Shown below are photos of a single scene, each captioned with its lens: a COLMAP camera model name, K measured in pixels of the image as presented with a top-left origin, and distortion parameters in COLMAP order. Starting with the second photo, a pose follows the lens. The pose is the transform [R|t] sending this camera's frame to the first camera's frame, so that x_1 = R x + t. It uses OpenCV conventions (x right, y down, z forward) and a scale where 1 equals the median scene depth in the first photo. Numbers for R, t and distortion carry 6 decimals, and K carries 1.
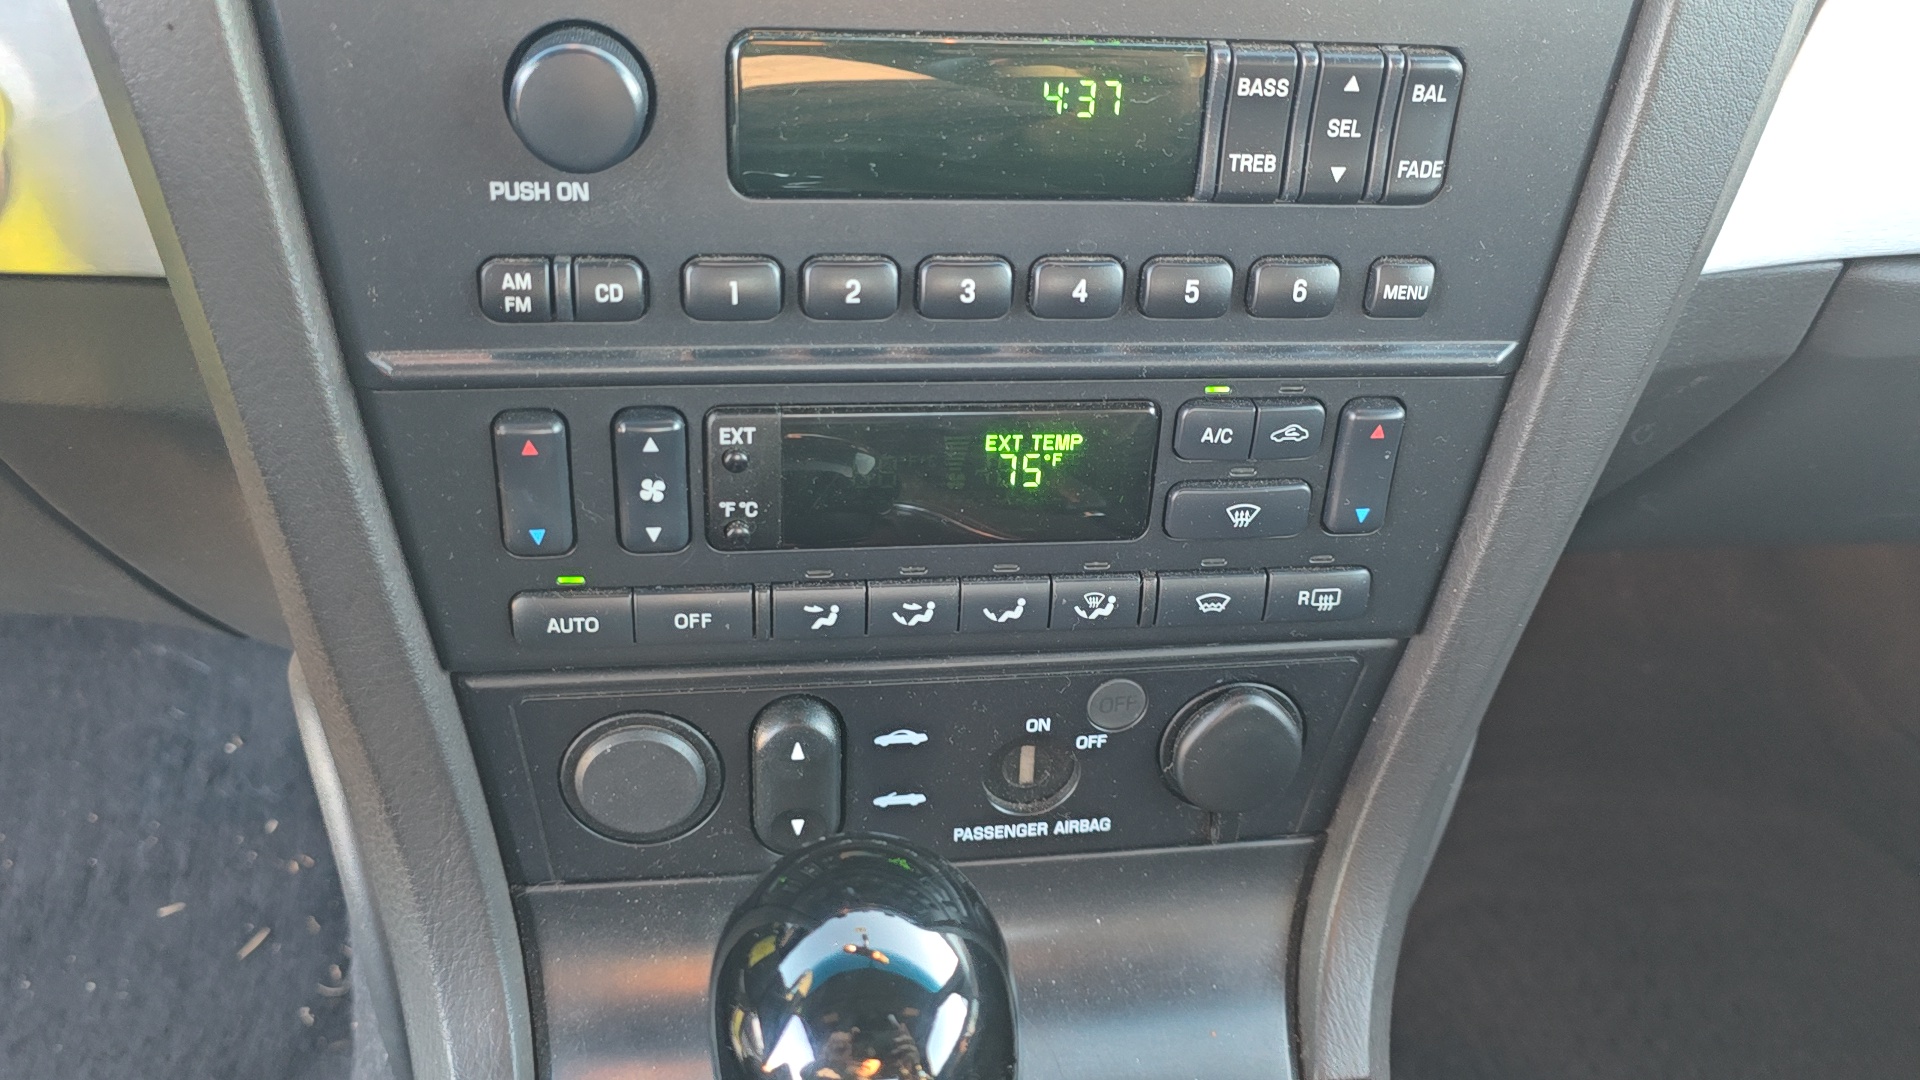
lens RADIAL K [[1583.5, 0, 960.6], [0, 1583.5, 515.1], [0, 0, 1]] dist [-0.022554, 0.012997]
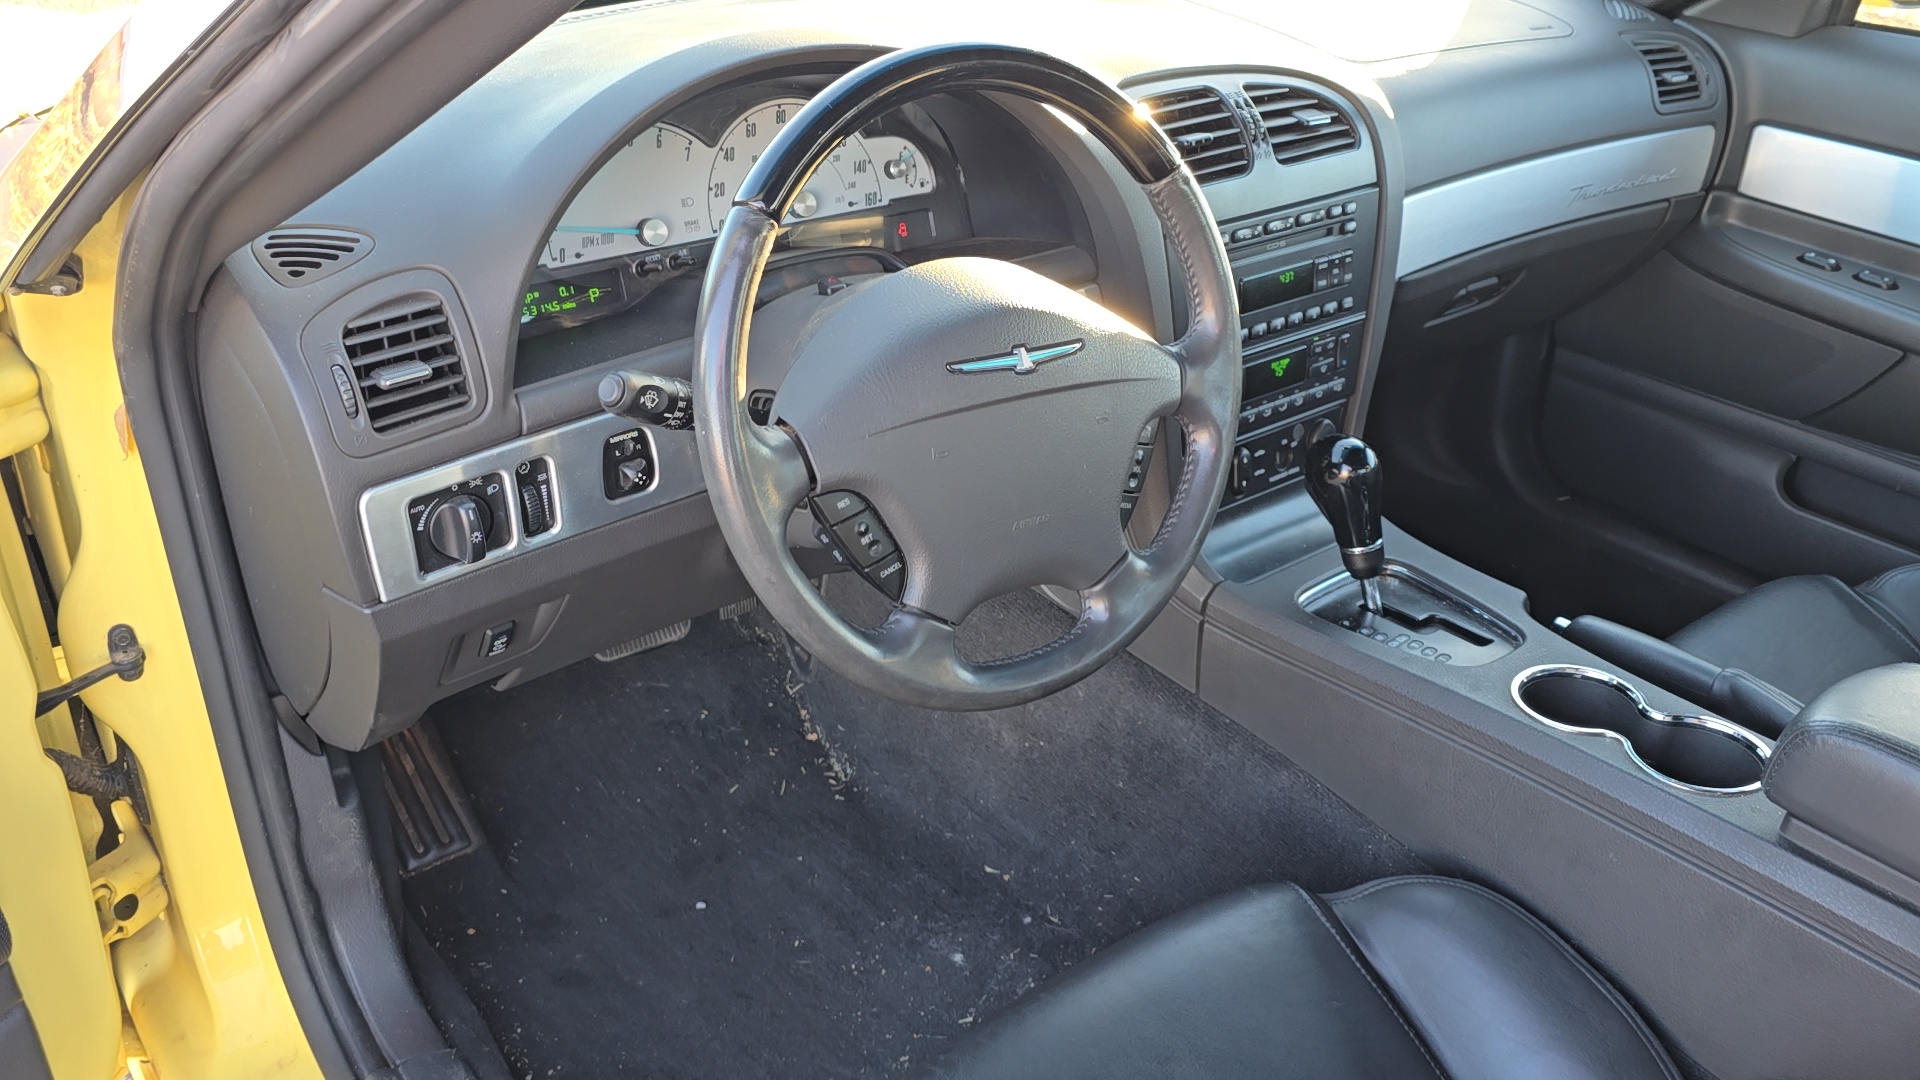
lens RADIAL K [[1583.5, 0, 956.5], [0, 1583.5, 497.1], [0, 0, 1]] dist [-0.022554, 0.012997]
pose [[0.861746, -0.265796, 0.432142, -2.655673], [0.306068, 0.951682, -0.024991, 0.135408], [-0.404619, 0.153800, 0.901459, -2.366621]]
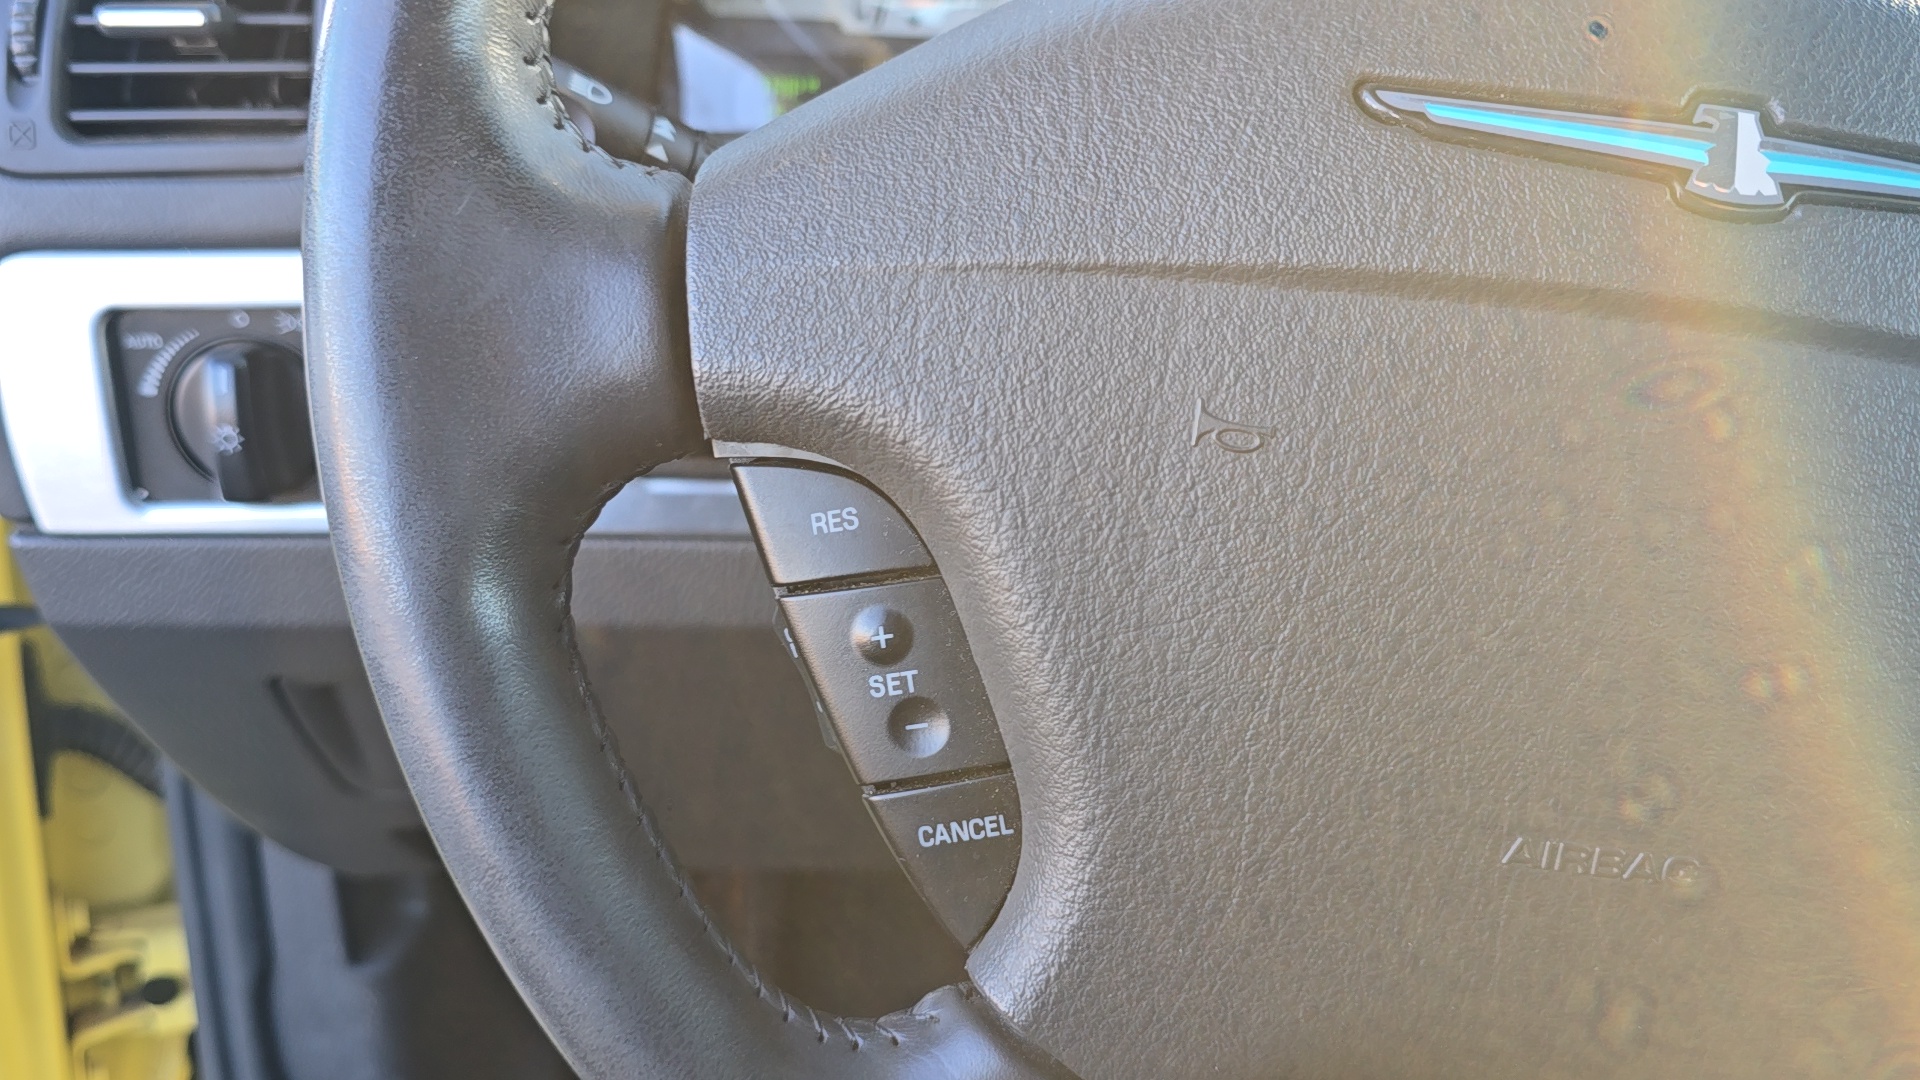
lens RADIAL K [[1583.5, 0, 964.0], [0, 1583.5, 523.2], [0, 0, 1]] dist [-0.022554, 0.012997]
pose [[0.994436, 0.031465, -0.100529, -1.440737], [-0.054934, 0.969202, -0.240060, 0.187819], [0.089880, 0.244247, 0.965539, -0.404226]]
